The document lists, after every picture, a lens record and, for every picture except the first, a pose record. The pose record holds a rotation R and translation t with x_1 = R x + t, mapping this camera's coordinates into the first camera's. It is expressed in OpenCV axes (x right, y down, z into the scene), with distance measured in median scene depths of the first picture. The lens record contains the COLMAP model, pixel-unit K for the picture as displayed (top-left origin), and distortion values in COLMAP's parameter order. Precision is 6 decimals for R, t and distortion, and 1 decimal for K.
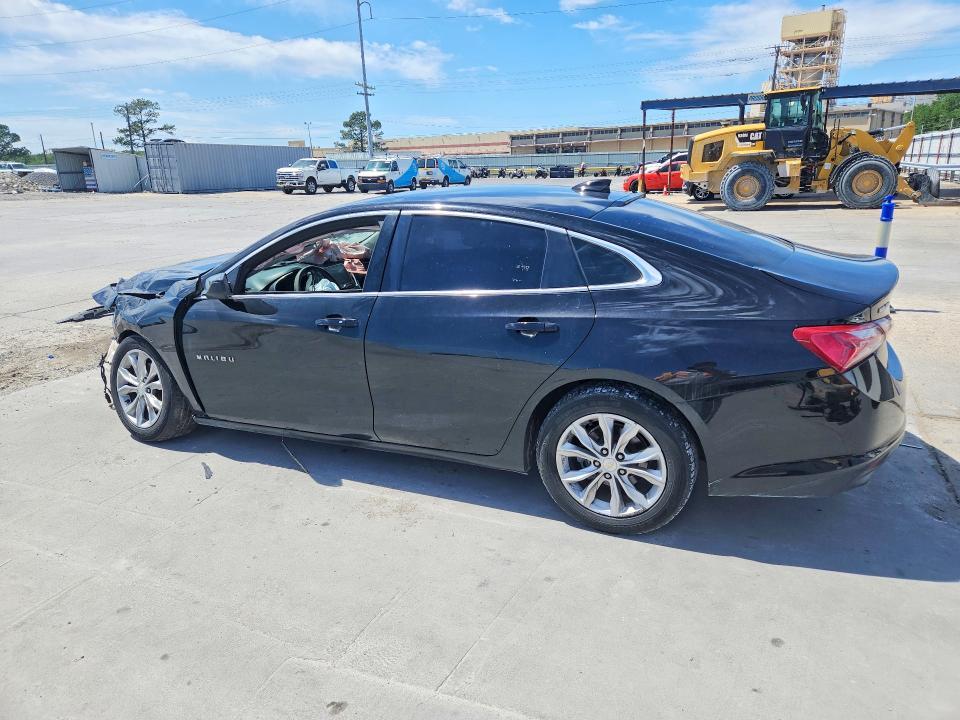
lens RADIAL K [[635.1, 0, 480.0], [0, 635.1, 360.0], [0, 0, 1]] dist [0.075179, -0.064033]
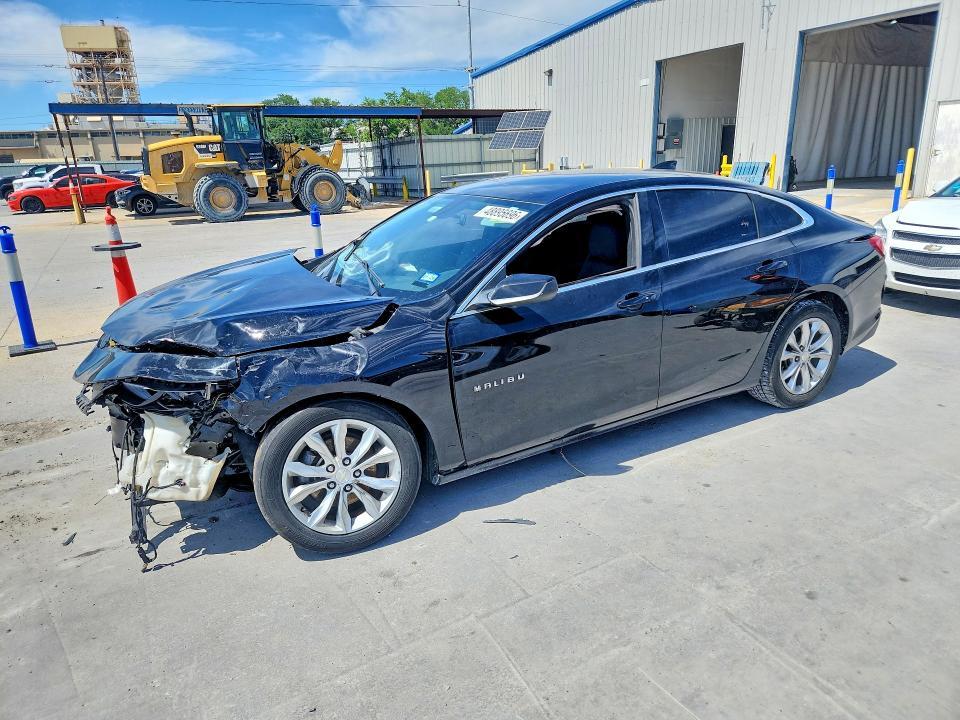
lens RADIAL K [[652.5, 0, 480.0], [0, 652.5, 360.0], [0, 0, 1]] dist [0.067335, -0.063880]
pose [[0.589986, -0.226026, 0.775131, -0.197758], [0.250359, 0.963913, 0.090516, -0.020460], [-0.767618, 0.140658, 0.625283, 0.093652]]
